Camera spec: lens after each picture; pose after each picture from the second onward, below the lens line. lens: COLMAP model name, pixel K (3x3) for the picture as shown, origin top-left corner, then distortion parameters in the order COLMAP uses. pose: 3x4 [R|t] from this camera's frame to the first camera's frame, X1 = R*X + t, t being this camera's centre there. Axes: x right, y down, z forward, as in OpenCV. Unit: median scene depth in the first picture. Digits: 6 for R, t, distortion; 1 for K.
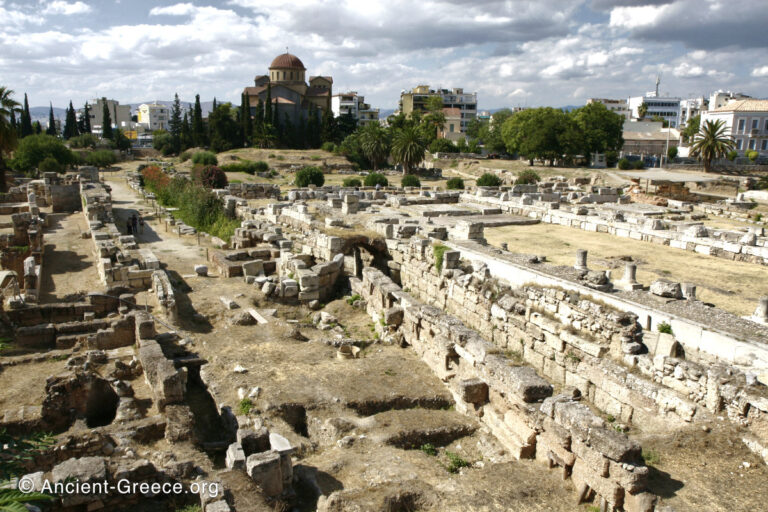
lens RADIAL K [[579.6, 0, 384.0], [0, 579.6, 256.0], [0, 0, 1]] dist [-0.036455, 0.000580]
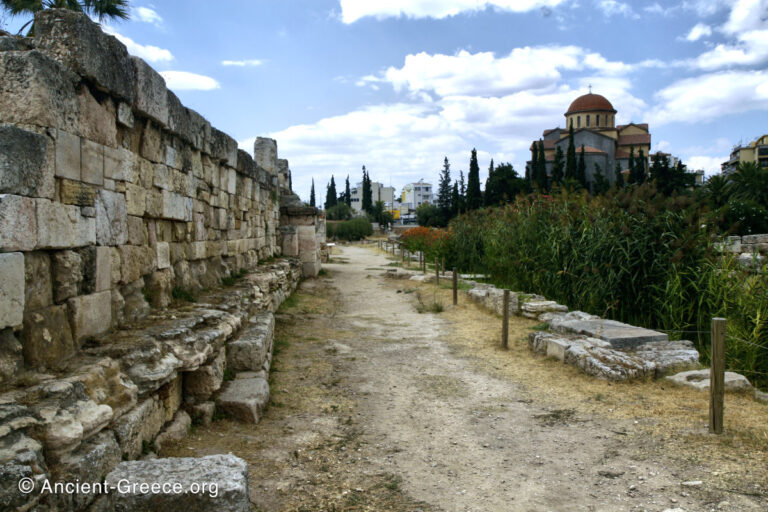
lens RADIAL K [[579.6, 0, 384.0], [0, 579.6, 256.0], [0, 0, 1]] dist [-0.036455, 0.000580]
pose [[0.910221, -0.006940, -0.414065, -0.104517], [-0.061907, 0.986344, -0.152619, -0.012218], [0.409469, 0.164551, 0.897362, 0.254542]]
